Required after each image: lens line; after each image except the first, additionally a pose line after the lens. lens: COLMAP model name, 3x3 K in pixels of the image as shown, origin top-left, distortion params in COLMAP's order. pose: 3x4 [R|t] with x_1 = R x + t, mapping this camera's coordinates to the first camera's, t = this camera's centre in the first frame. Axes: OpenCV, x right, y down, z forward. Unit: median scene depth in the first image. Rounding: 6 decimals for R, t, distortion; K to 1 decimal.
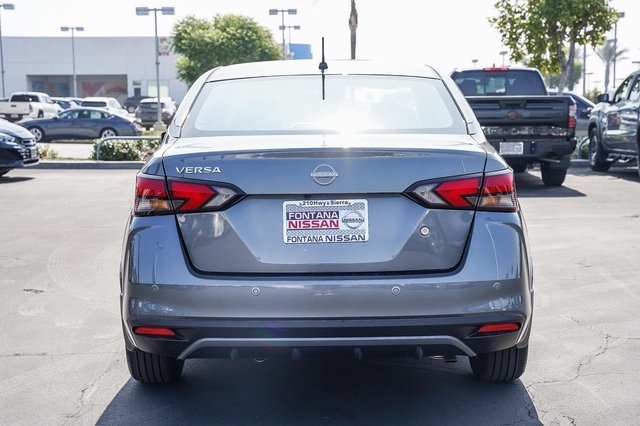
lens RADIAL K [[1018.8, 0, 320.0], [0, 1018.8, 213.0], [0, 0, 1]] dist [0.188977, 0.091471]
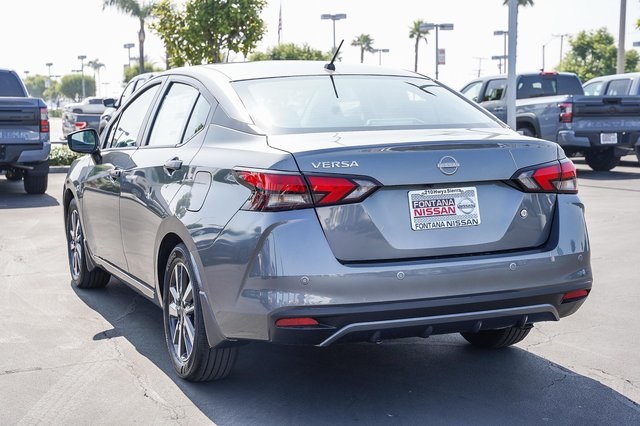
lens RADIAL K [[1018.8, 0, 320.0], [0, 1018.8, 213.0], [0, 0, 1]] dist [0.188977, 0.091471]
pose [[0.920500, -0.043866, 0.388272, -0.541990], [0.045841, 0.998940, 0.004179, 0.002614], [-0.388044, 0.013952, 0.921535, 0.043527]]
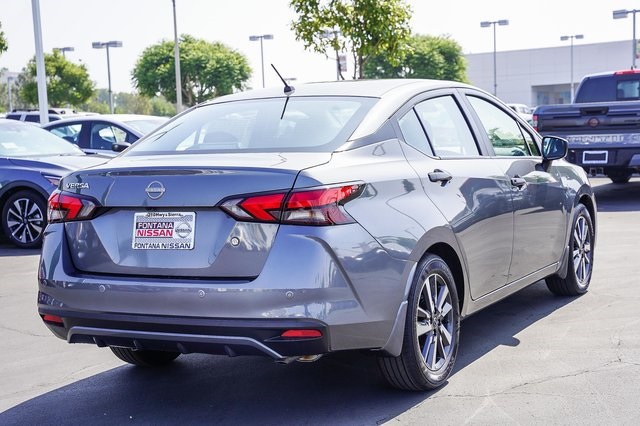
lens RADIAL K [[1018.8, 0, 320.0], [0, 1018.8, 213.0], [0, 0, 1]] dist [0.188977, 0.091471]
pose [[0.885890, 0.014978, -0.463654, 0.693739], [-0.018525, 0.999824, -0.003098, -0.011486], [0.463526, 0.011334, 0.886011, 0.062235]]
